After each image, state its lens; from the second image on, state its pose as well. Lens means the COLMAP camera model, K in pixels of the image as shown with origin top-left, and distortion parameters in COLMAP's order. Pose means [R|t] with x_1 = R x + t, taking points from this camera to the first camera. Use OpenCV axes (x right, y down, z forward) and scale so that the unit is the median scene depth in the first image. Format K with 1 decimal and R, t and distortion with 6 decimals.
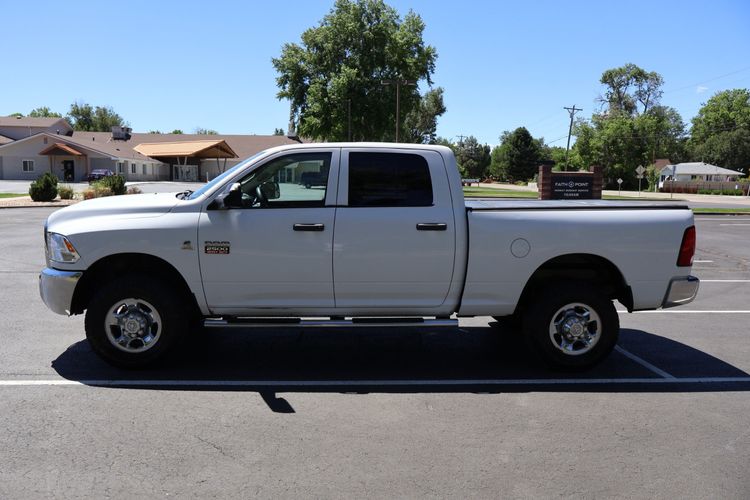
lens RADIAL K [[613.2, 0, 375.0], [0, 613.2, 250.0], [0, 0, 1]] dist [0.001008, 0.005822]
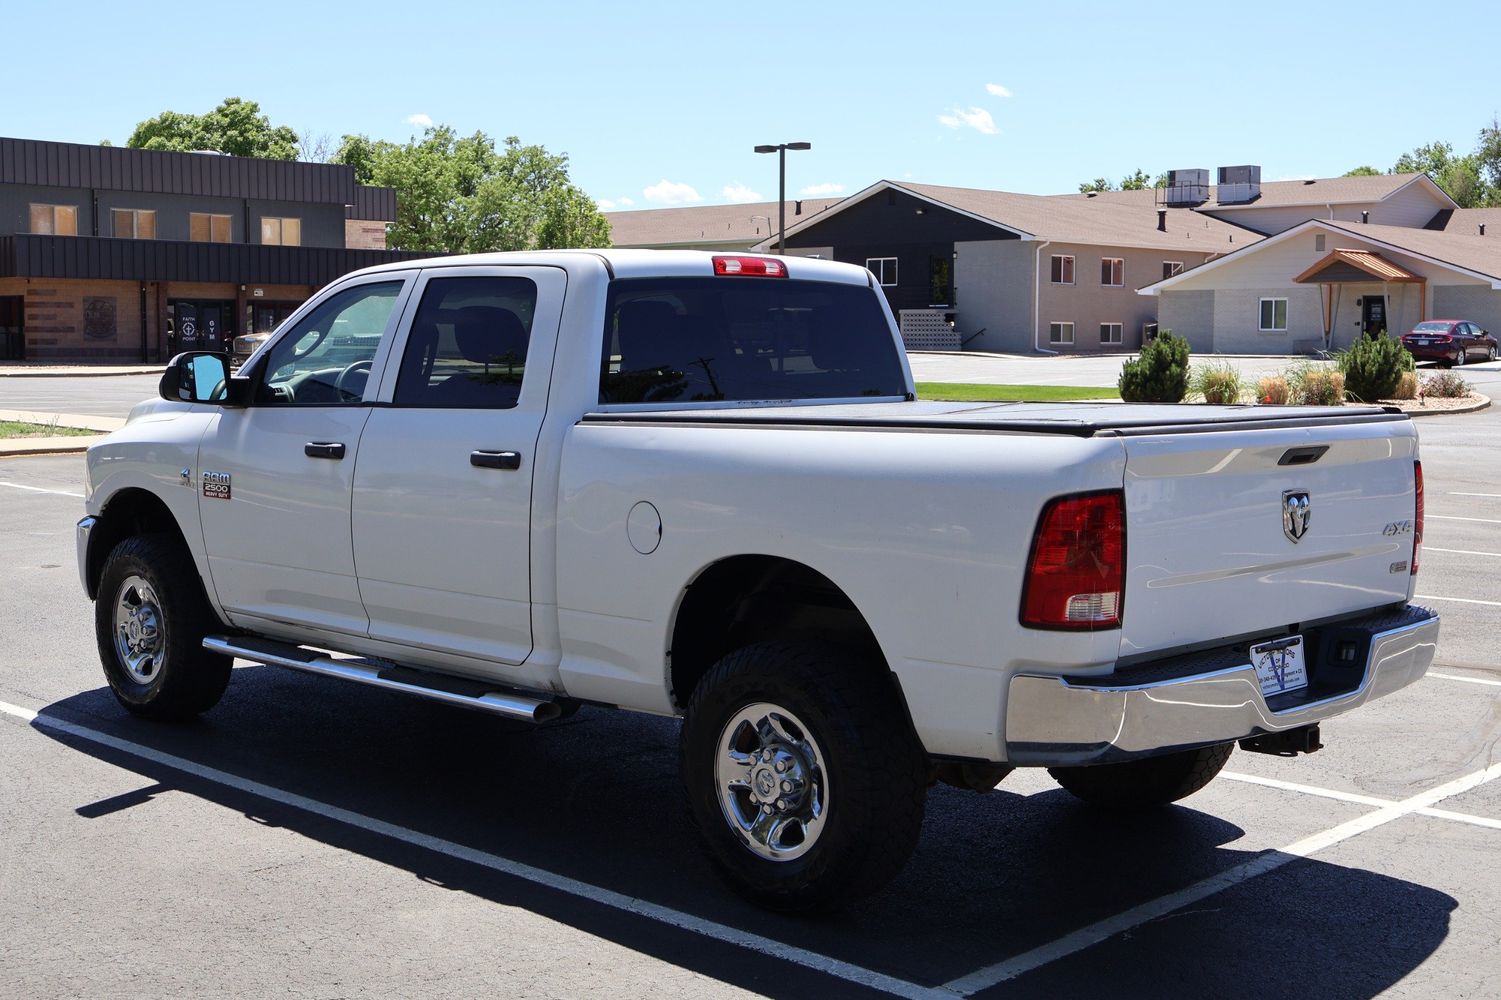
lens RADIAL K [[1925.6, 0, 750.5], [0, 1925.6, 500.0], [0, 0, 1]] dist [-0.052703, 0.022661]
pose [[0.665405, 0.050752, -0.744756, 0.818246], [-0.077647, 0.996980, -0.001435, -0.016374], [0.742434, 0.058783, 0.667336, 0.212269]]
